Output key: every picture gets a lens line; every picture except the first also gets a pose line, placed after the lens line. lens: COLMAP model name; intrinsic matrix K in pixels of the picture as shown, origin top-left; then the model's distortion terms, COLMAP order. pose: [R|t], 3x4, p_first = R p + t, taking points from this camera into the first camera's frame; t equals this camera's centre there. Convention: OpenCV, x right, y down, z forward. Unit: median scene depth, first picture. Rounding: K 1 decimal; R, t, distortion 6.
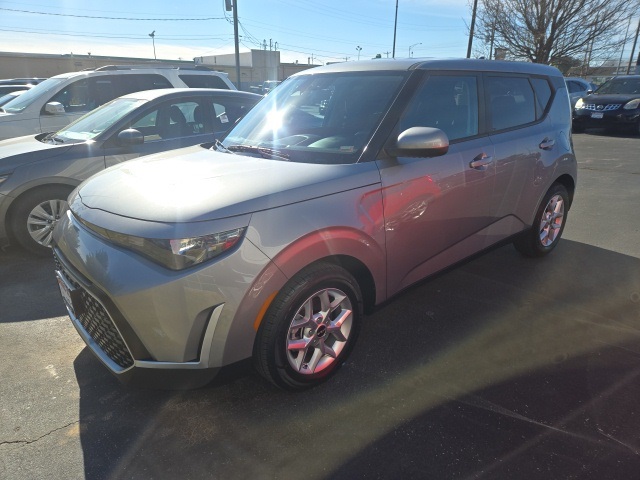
lens RADIAL K [[431.8, 0, 320.0], [0, 431.8, 240.0], [0, 0, 1]] dist [0.058836, -0.046510]
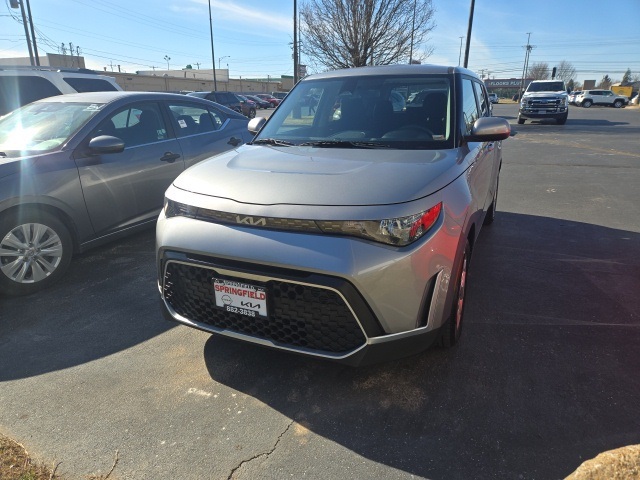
lens RADIAL K [[431.8, 0, 320.0], [0, 431.8, 240.0], [0, 0, 1]] dist [0.058836, -0.046510]
pose [[0.907844, -0.127303, 0.399515, -0.436592], [0.137402, 0.990510, 0.003393, 0.010628], [-0.396156, 0.051814, 0.916720, 0.038179]]
